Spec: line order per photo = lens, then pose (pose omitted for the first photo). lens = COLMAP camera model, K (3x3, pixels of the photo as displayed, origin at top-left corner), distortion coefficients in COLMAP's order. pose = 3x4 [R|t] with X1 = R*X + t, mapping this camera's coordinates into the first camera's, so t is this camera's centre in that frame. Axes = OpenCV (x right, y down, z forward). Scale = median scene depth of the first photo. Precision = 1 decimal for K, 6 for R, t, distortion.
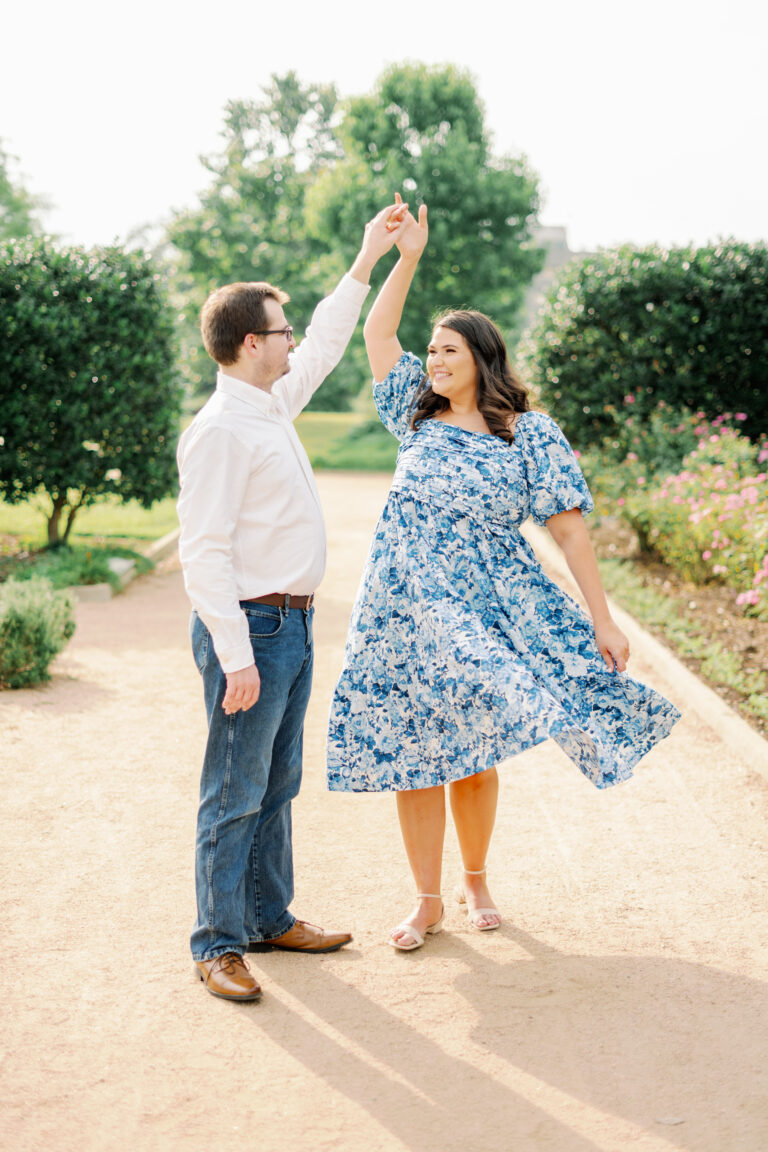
lens RADIAL K [[1731.9, 0, 384.0], [0, 1731.9, 576.0], [0, 0, 1]] dist [-0.015939, -0.006844]
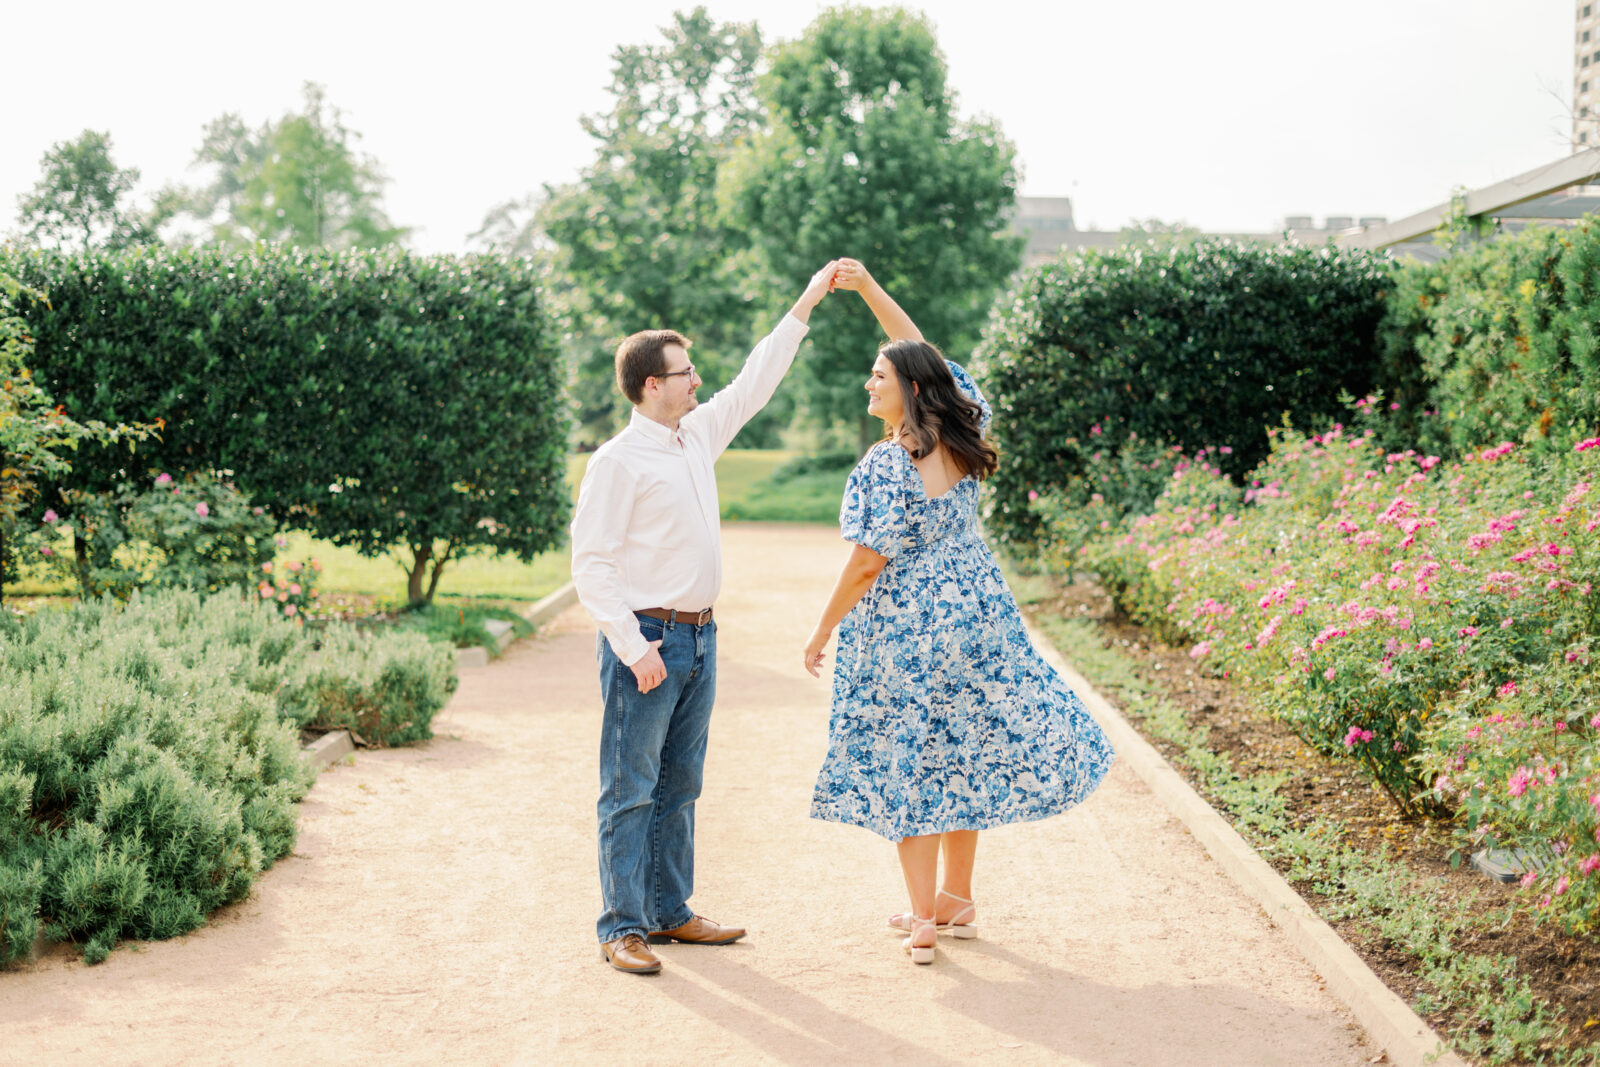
lens RADIAL K [[2405.4, 0, 800.0], [0, 2405.4, 533.5], [0, 0, 1]] dist [-0.015939, -0.006844]
pose [[0.999905, -0.004060, -0.013205, 0.012468], [0.003274, 0.998249, -0.059058, 0.017472], [0.013422, 0.059009, 0.998167, -0.175200]]
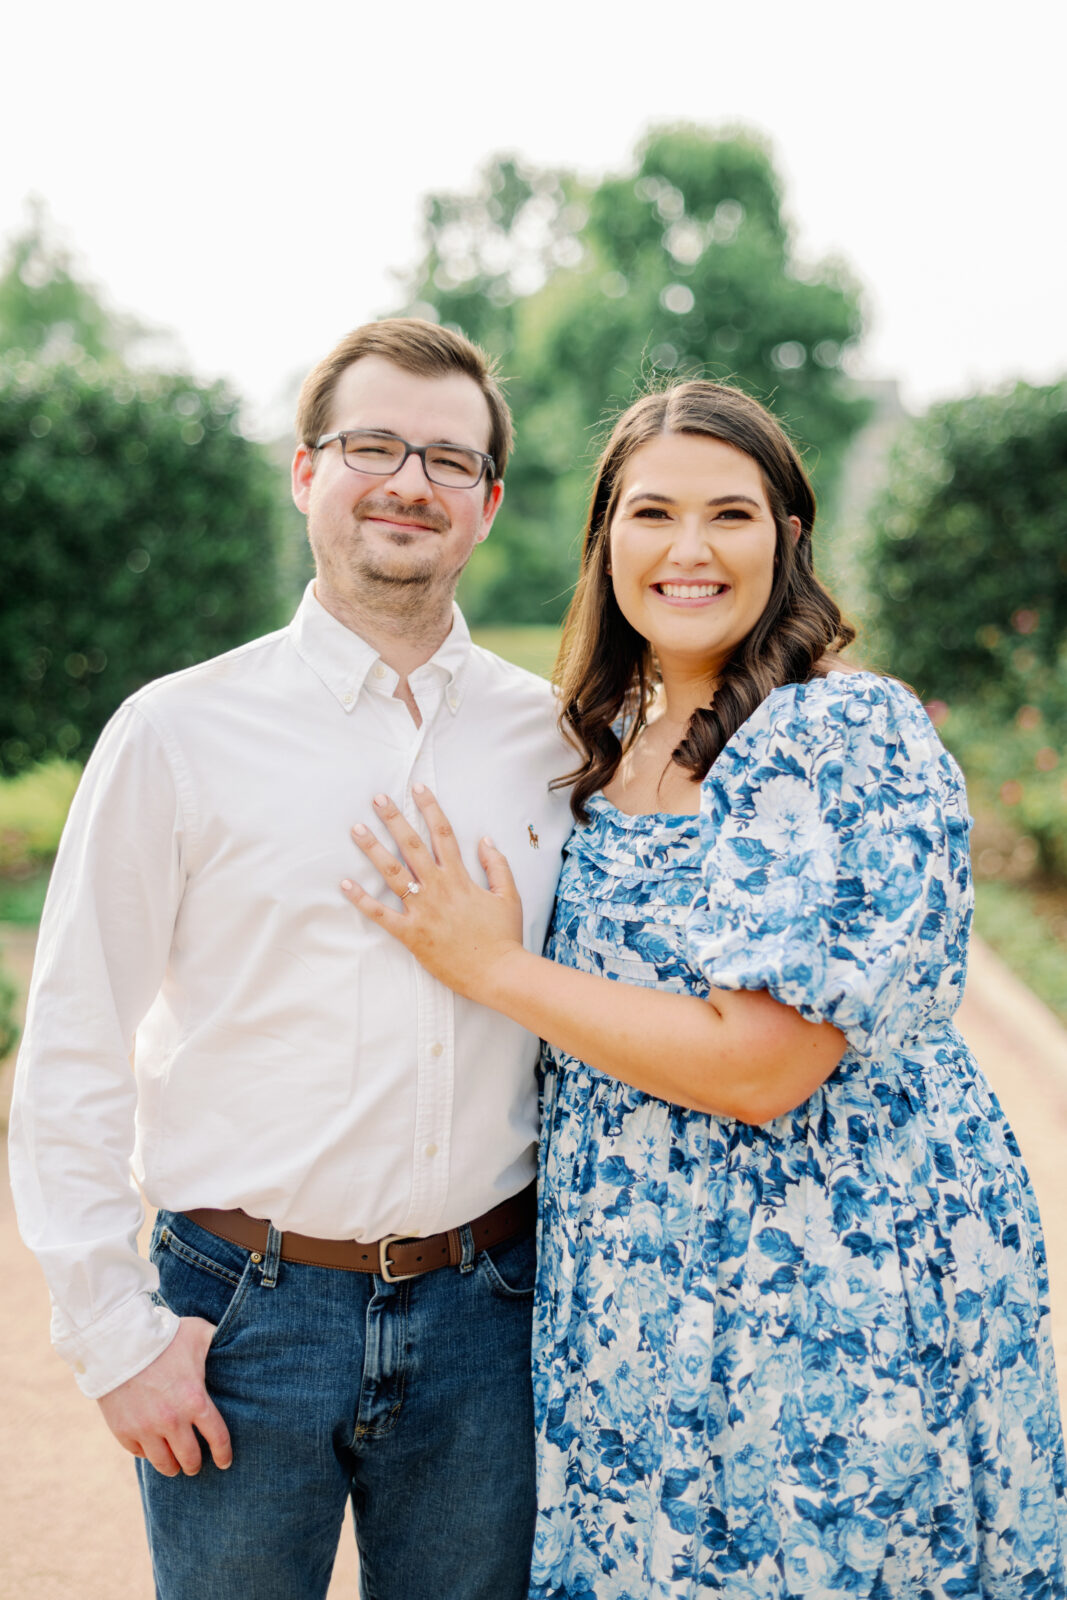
lens RADIAL K [[2202.1, 0, 533.5], [0, 2202.1, 800.0], [0, 0, 1]] dist [-0.004430, -0.002005]
pose [[0.998946, 0.015369, -0.043257, -0.000982], [-0.015681, 0.999853, -0.006896, -0.037208], [0.043145, 0.007567, 0.999040, 0.250544]]
